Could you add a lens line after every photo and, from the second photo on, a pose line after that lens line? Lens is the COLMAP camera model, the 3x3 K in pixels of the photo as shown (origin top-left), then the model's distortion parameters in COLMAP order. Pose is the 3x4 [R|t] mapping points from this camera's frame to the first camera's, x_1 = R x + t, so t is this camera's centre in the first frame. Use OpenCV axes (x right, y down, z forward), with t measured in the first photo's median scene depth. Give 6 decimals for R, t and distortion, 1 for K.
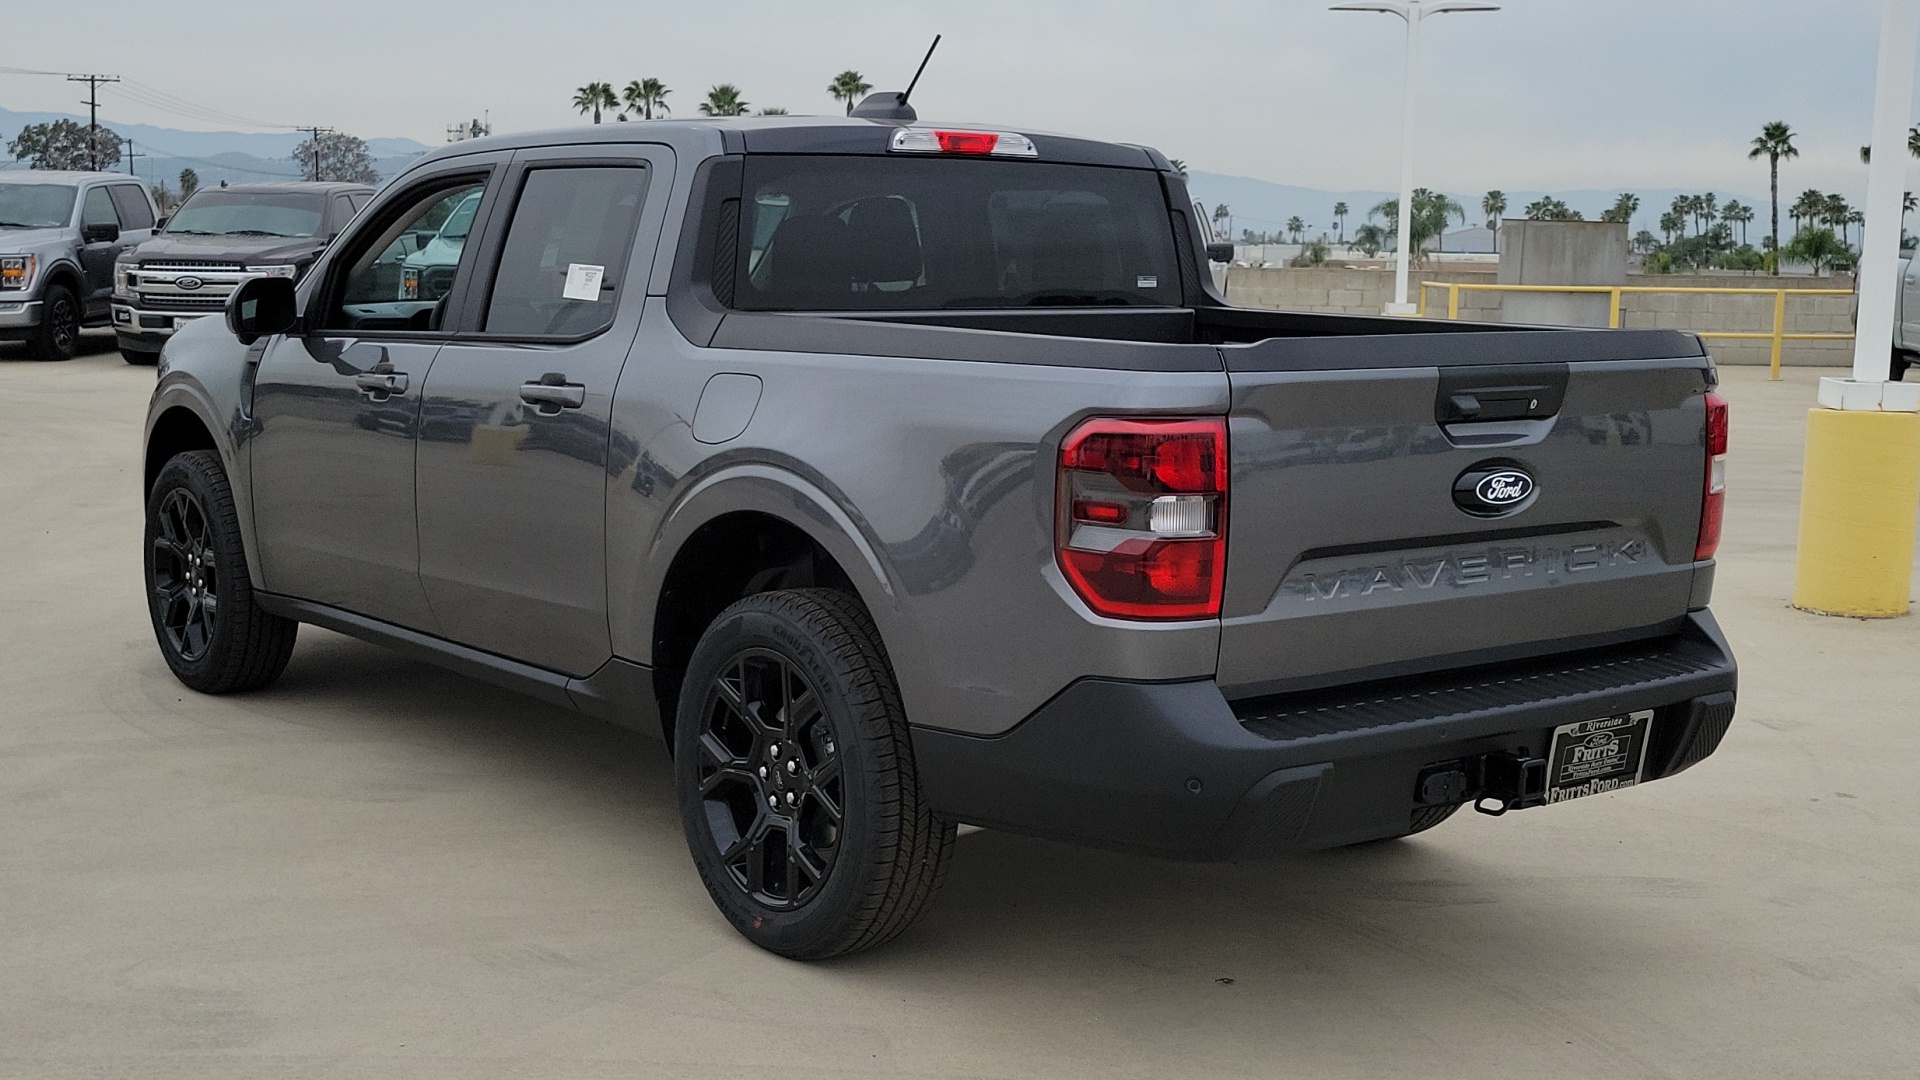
lens RADIAL K [[1465.5, 0, 947.0], [0, 1465.5, 546.7], [0, 0, 1]] dist [0.055736, -0.047494]
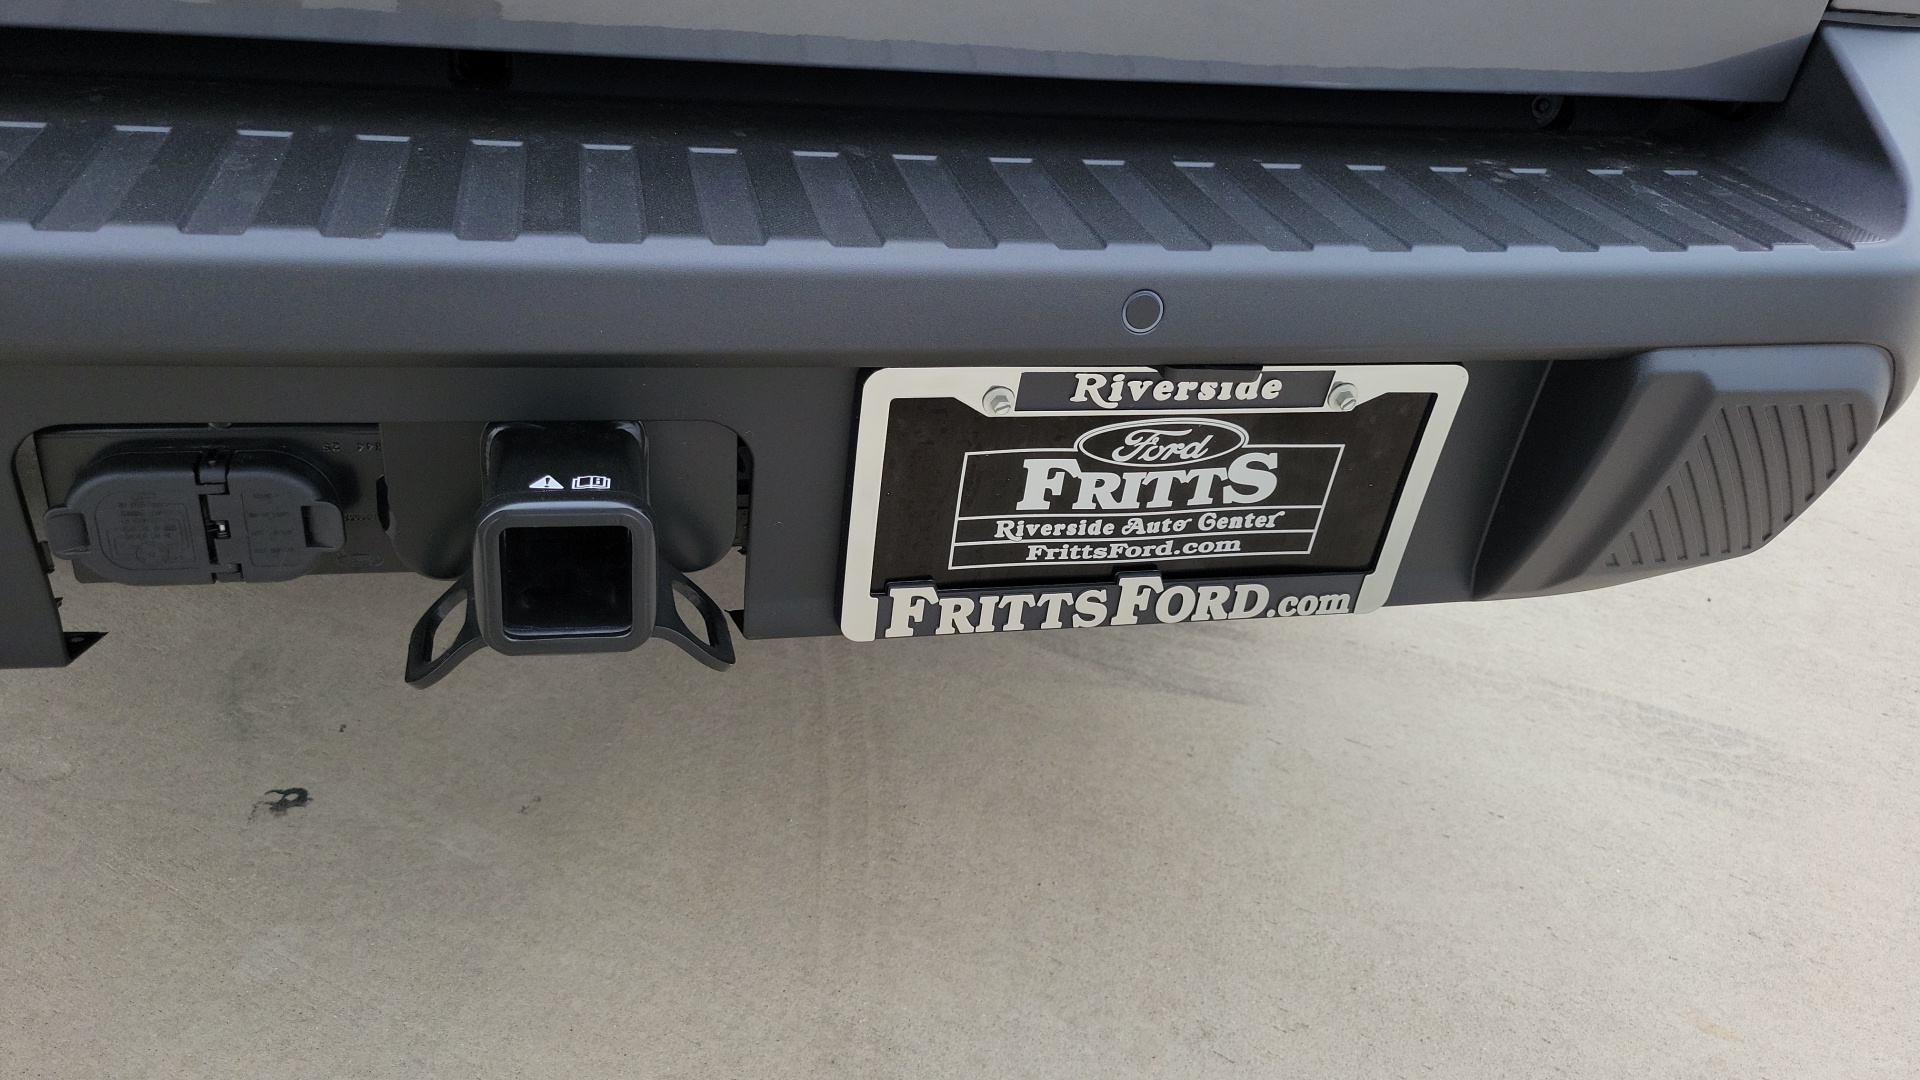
lens RADIAL K [[1465.5, 0, 947.0], [0, 1465.5, 546.7], [0, 0, 1]] dist [0.055736, -0.047494]
pose [[0.956105, 0.214284, -0.199866, 0.453628], [-0.131078, 0.922790, 0.362321, 0.058396], [0.262074, -0.320219, 0.910372, 0.741375]]
